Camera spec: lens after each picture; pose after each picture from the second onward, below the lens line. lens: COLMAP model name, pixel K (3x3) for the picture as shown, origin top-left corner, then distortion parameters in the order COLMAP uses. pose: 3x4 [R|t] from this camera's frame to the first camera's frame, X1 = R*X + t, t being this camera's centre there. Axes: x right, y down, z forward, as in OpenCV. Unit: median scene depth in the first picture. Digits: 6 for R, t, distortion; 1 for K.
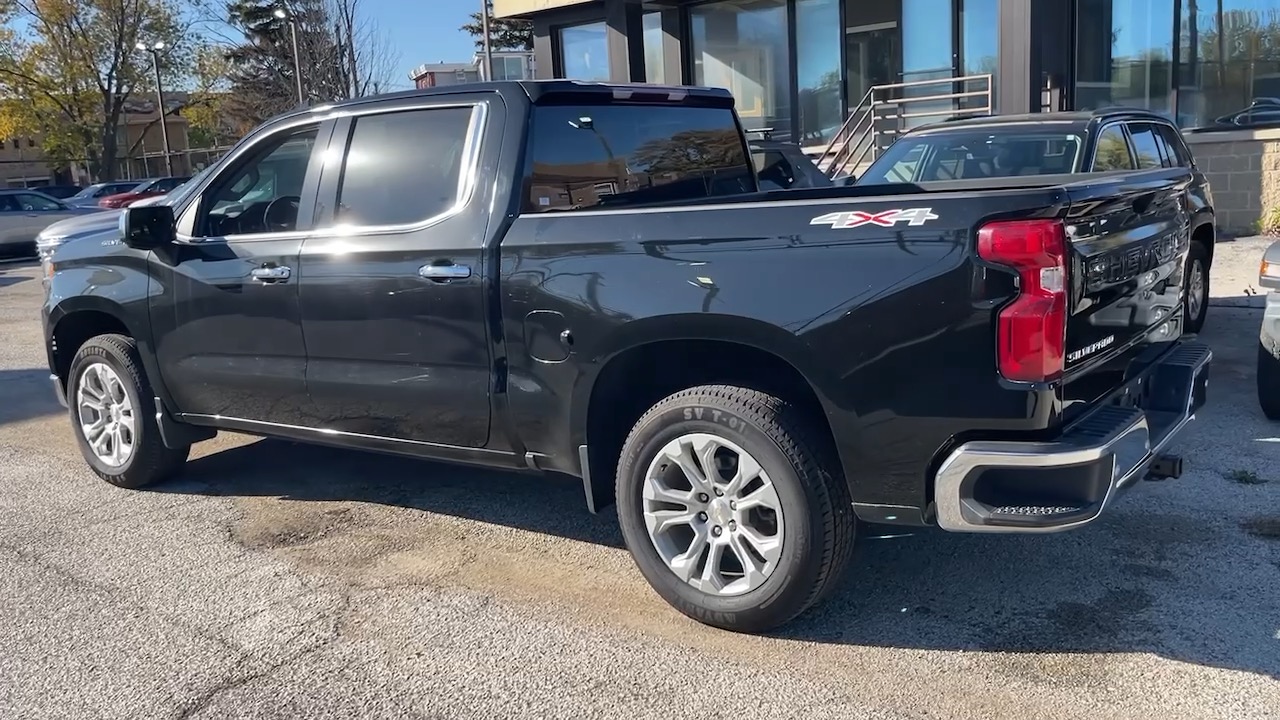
lens RADIAL K [[1109.6, 0, 640.0], [0, 1109.6, 360.0], [0, 0, 1]] dist [0.050898, -0.046910]
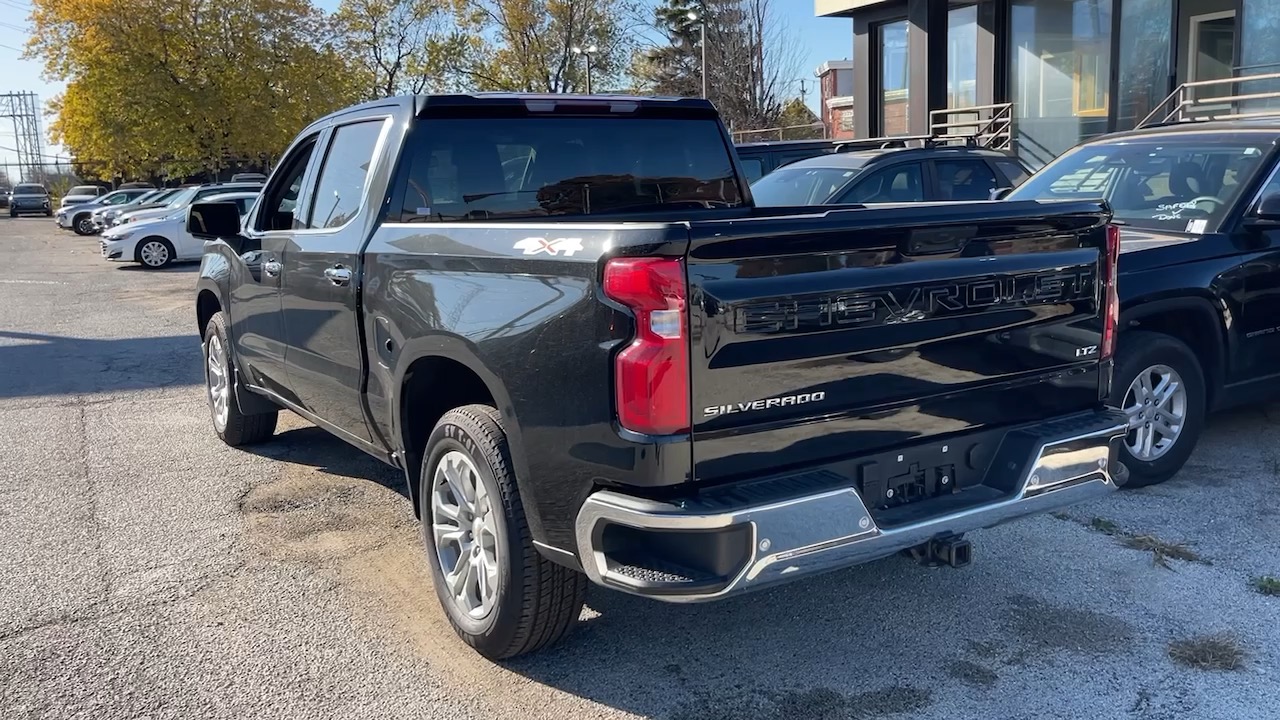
lens RADIAL K [[1109.6, 0, 640.0], [0, 1109.6, 360.0], [0, 0, 1]] dist [0.050898, -0.046910]
pose [[0.927541, 0.083241, -0.364333, 0.412362], [-0.081801, 0.996460, 0.019412, -0.035558], [0.364659, 0.011797, 0.931066, 0.094524]]
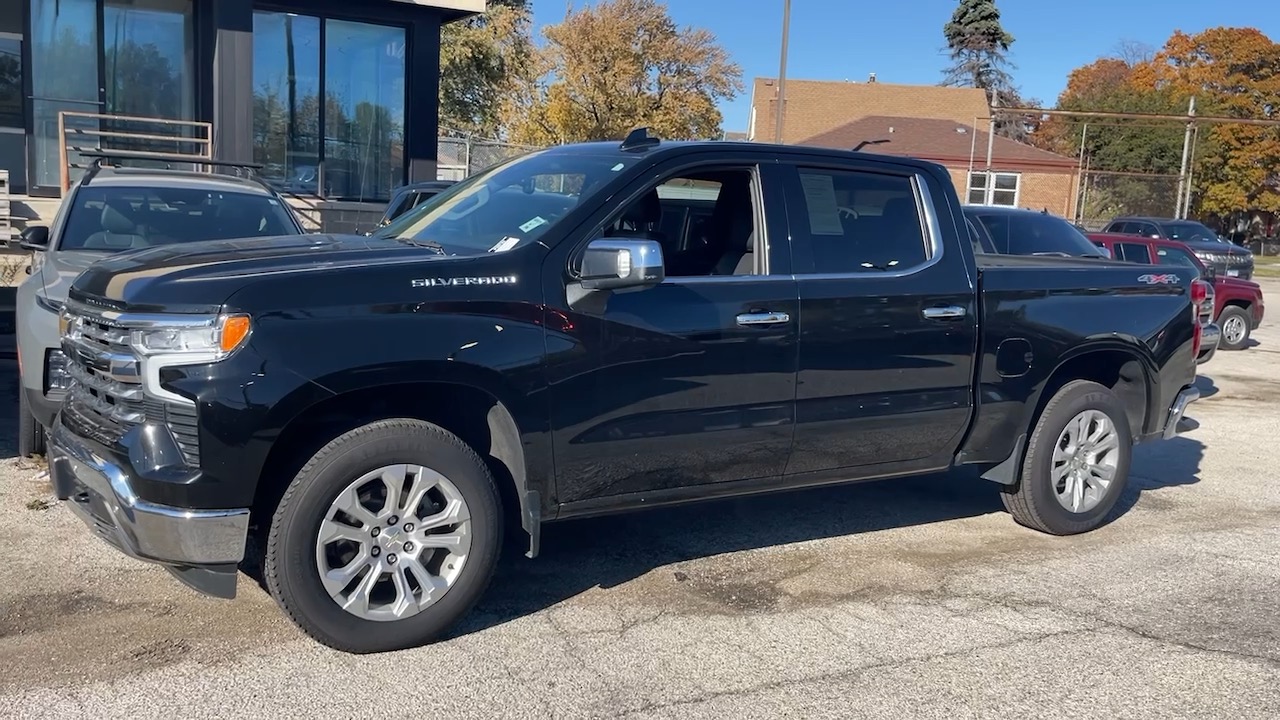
lens RADIAL K [[1109.6, 0, 640.0], [0, 1109.6, 360.0], [0, 0, 1]] dist [0.050898, -0.046910]
pose [[0.367071, -0.048716, 0.928916, -1.220241], [0.091510, 0.995675, 0.016056, -0.065804], [-0.925681, 0.079111, 0.369942, 0.729002]]
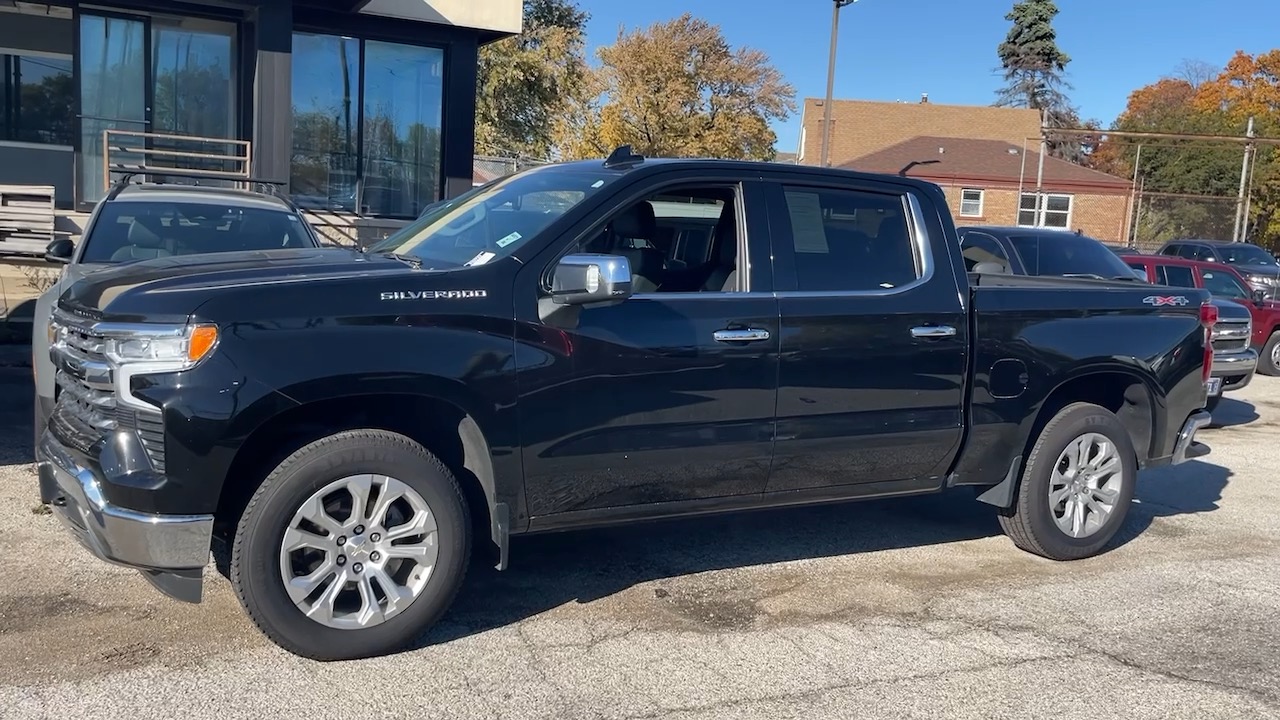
lens RADIAL K [[1109.6, 0, 640.0], [0, 1109.6, 360.0], [0, 0, 1]] dist [0.050898, -0.046910]
pose [[0.412068, -0.027813, 0.910728, -1.199218], [0.079244, 0.996841, -0.005412, -0.057250], [-0.907701, 0.074400, 0.412970, 0.670026]]
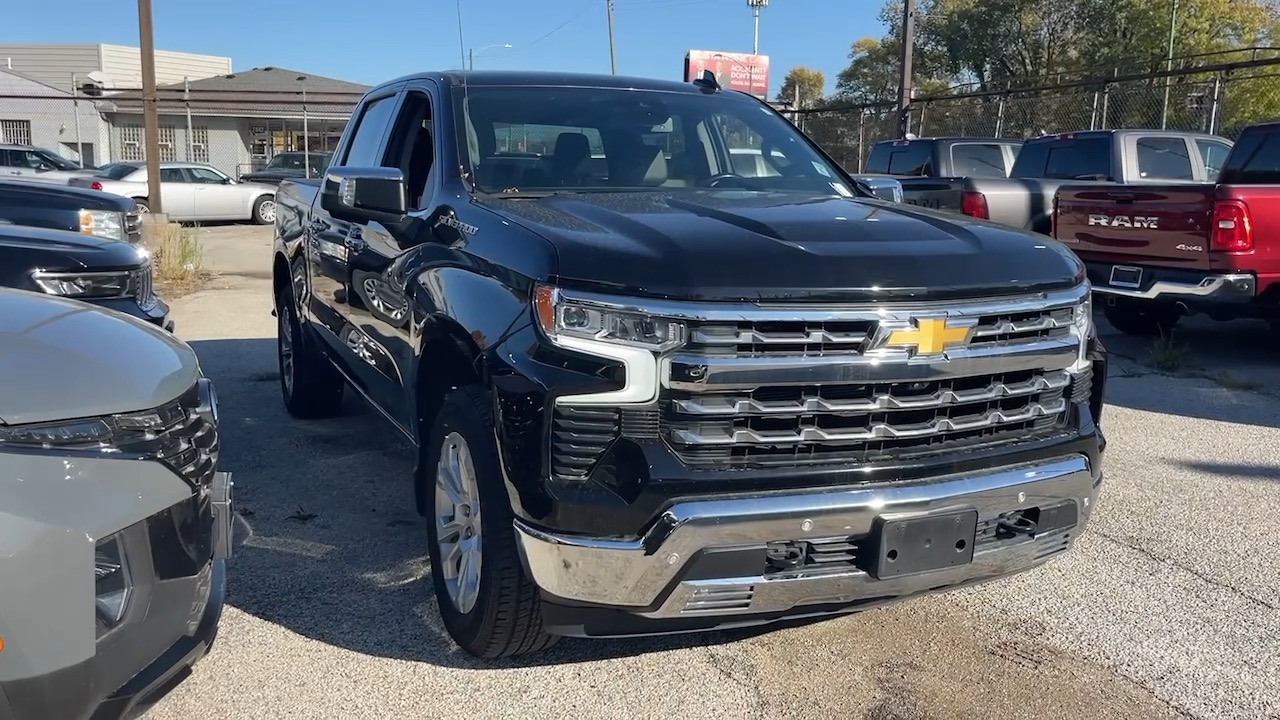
lens RADIAL K [[1109.6, 0, 640.0], [0, 1109.6, 360.0], [0, 0, 1]] dist [0.050898, -0.046910]
pose [[-0.877782, -0.040105, 0.477378, -0.750165], [0.109432, 0.953357, 0.281311, -0.287976], [-0.466394, 0.299170, -0.832451, 1.990339]]
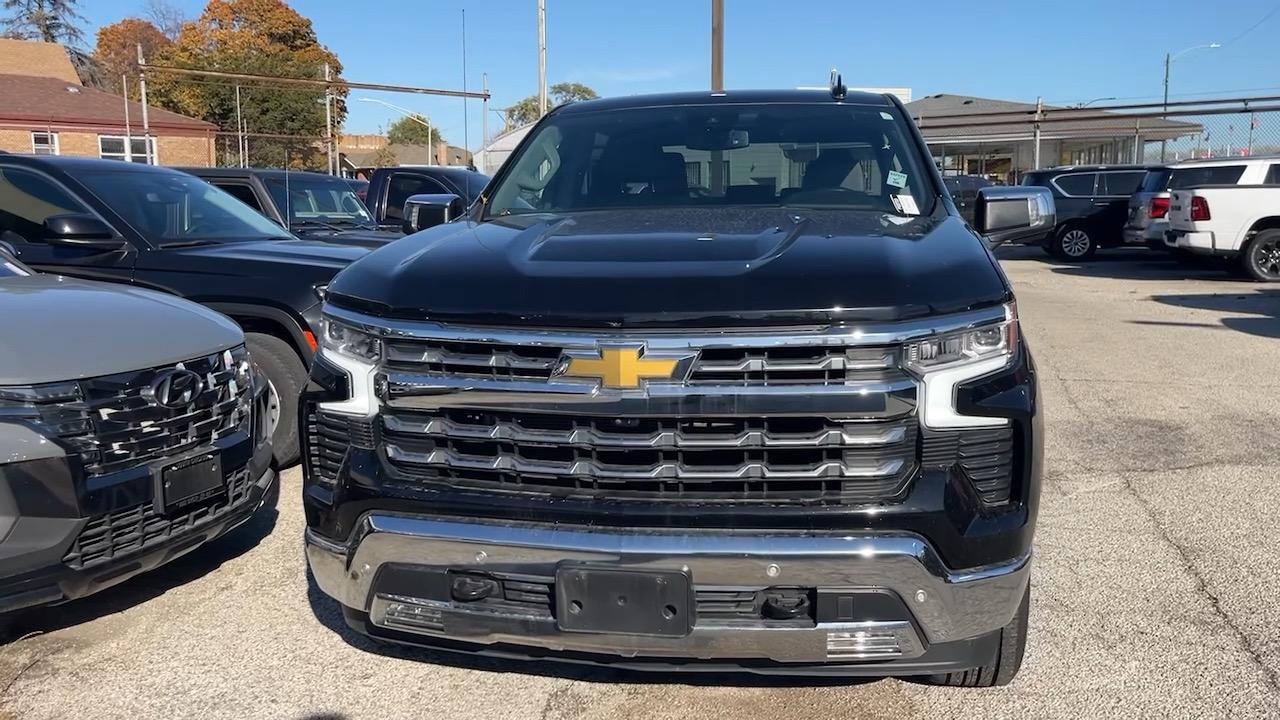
lens RADIAL K [[1109.6, 0, 640.0], [0, 1109.6, 360.0], [0, 0, 1]] dist [0.050898, -0.046910]
pose [[-0.444051, -0.069472, 0.893304, -1.070378], [0.186848, 0.967891, 0.168152, -0.208073], [-0.876303, 0.241580, -0.416812, 1.638102]]
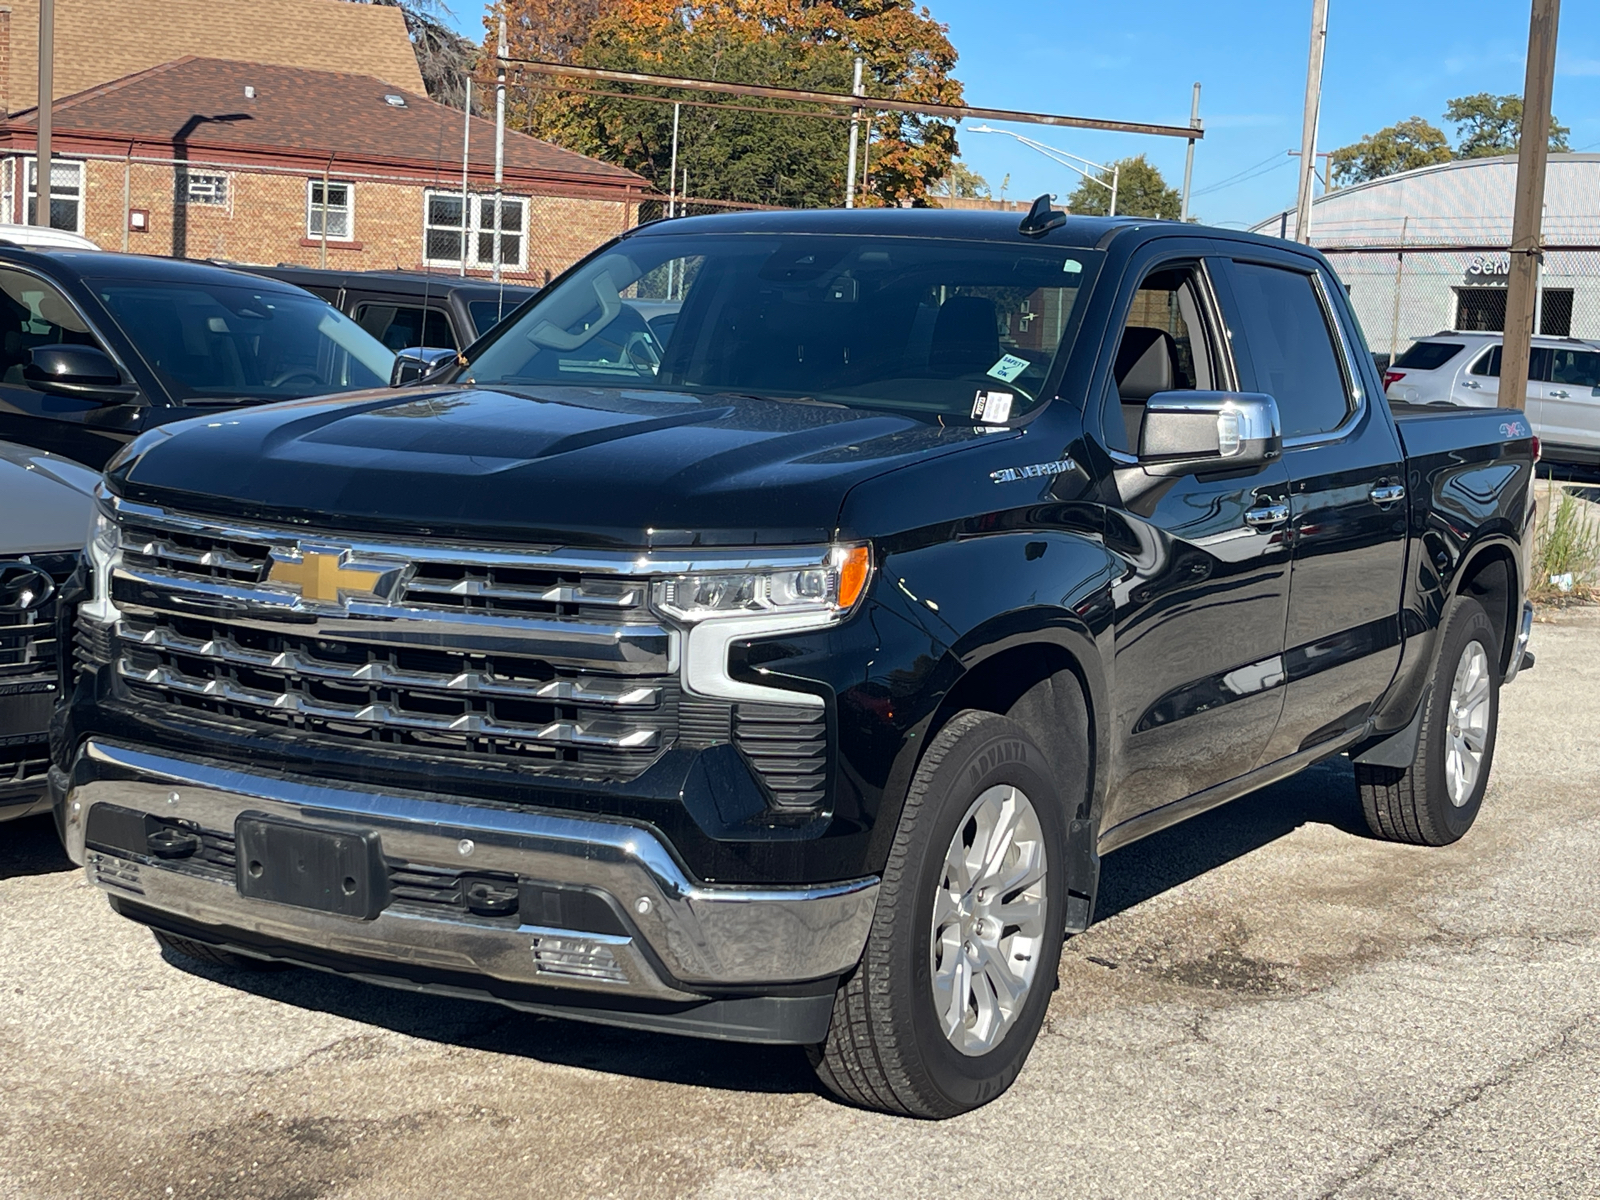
lens RADIAL K [[2562.0, 0, 780.3], [0, 2562.0, 621.1], [0, 0, 1]] dist [0.088433, -0.073095]
pose [[-0.124872, -0.061986, 0.990235, -1.588253], [0.128584, 0.988619, 0.078100, -0.156014], [-0.983805, 0.137081, -0.115481, 1.374880]]
